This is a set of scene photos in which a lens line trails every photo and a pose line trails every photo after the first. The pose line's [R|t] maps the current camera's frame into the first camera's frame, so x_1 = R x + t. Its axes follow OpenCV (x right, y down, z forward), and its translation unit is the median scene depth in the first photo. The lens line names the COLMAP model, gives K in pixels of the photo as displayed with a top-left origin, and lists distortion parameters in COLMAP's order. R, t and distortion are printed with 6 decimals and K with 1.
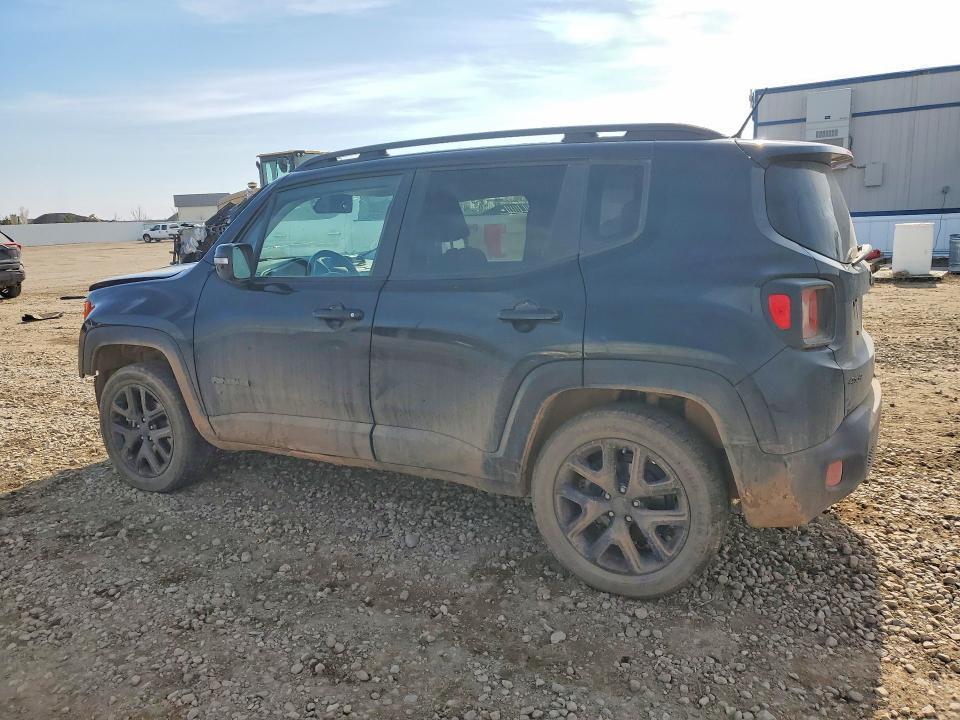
lens RADIAL K [[755.2, 0, 472.8], [0, 755.2, 343.3], [0, 0, 1]] dist [0.026923, 0.000966]
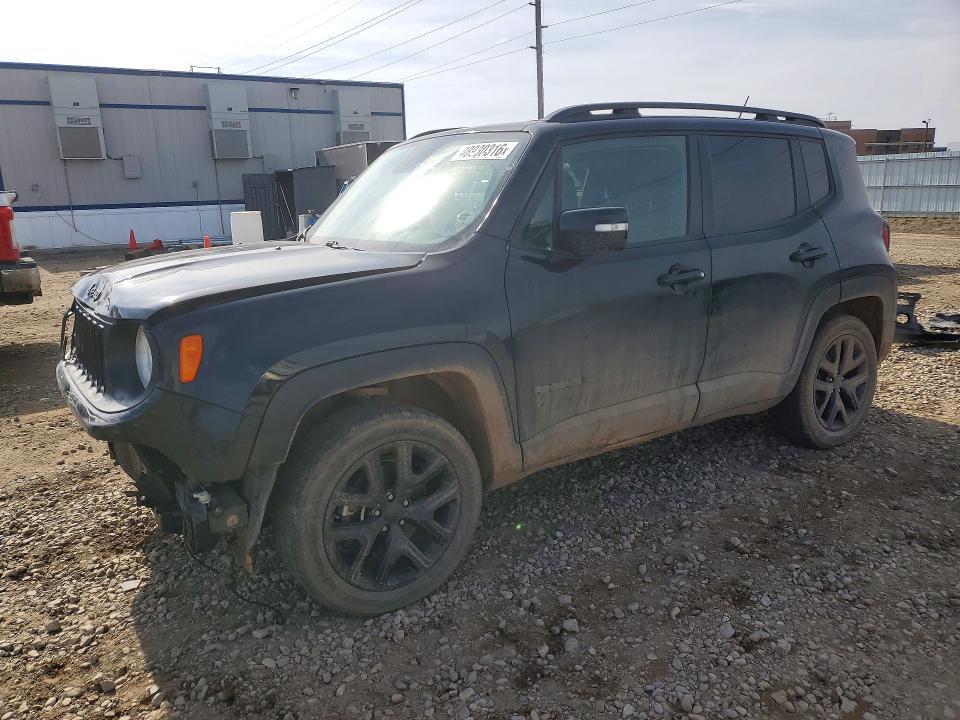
lens RADIAL K [[755.2, 0, 472.8], [0, 755.2, 343.3], [0, 0, 1]] dist [0.026923, 0.000966]
pose [[0.442466, -0.160107, 0.882377, -1.095546], [0.157947, 0.982466, 0.099066, -0.088061], [-0.882767, 0.095536, 0.459996, 0.753955]]
